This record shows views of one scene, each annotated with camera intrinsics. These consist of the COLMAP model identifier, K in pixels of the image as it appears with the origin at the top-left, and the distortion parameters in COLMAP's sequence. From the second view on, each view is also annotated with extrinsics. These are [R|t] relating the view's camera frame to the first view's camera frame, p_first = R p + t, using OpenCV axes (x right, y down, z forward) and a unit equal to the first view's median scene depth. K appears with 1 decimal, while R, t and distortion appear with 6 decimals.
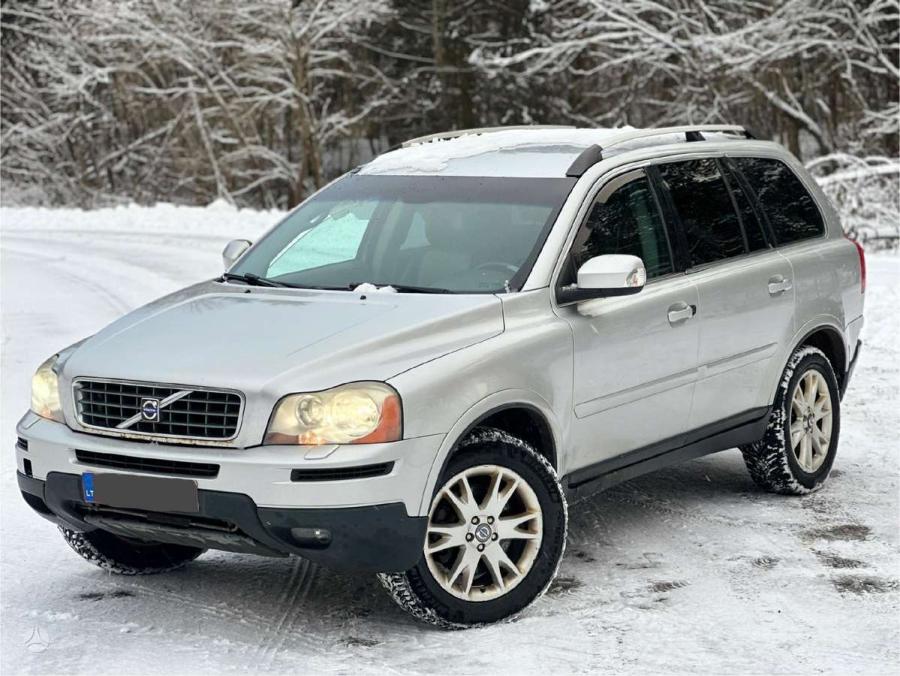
lens RADIAL K [[2018.5, 0, 451.5], [0, 2018.5, 322.2], [0, 0, 1]] dist [0.004441, 3.541209]
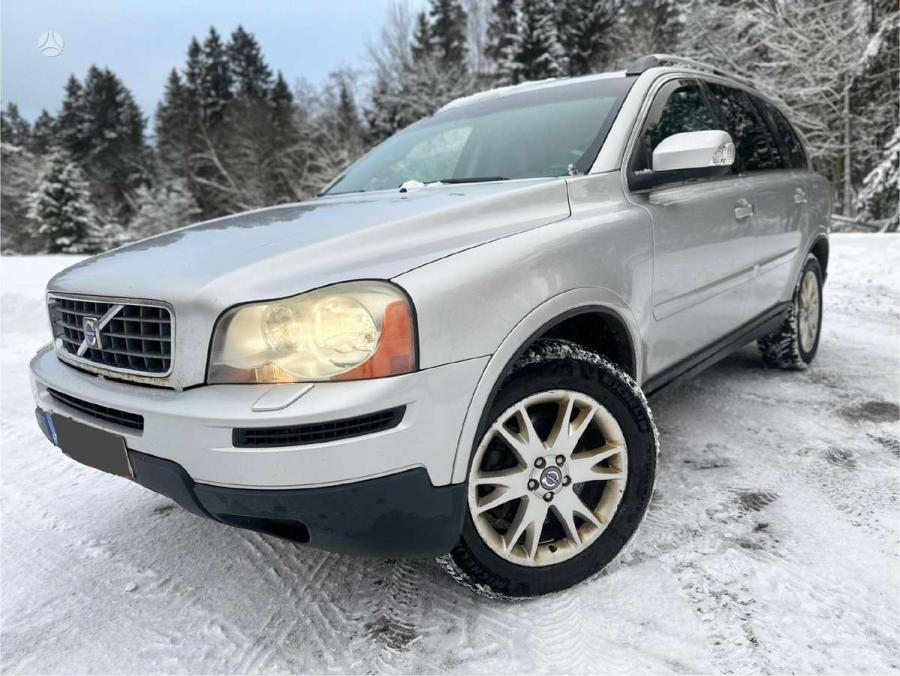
lens RADIAL K [[640.6, 0, 452.3], [0, 640.6, 340.8], [0, 0, 1]] dist [0.031188, -0.039794]
pose [[0.990535, -0.028728, -0.134218, 0.012890], [0.040711, 0.995341, 0.087404, 0.030279], [0.131081, -0.092041, 0.987090, 0.764603]]
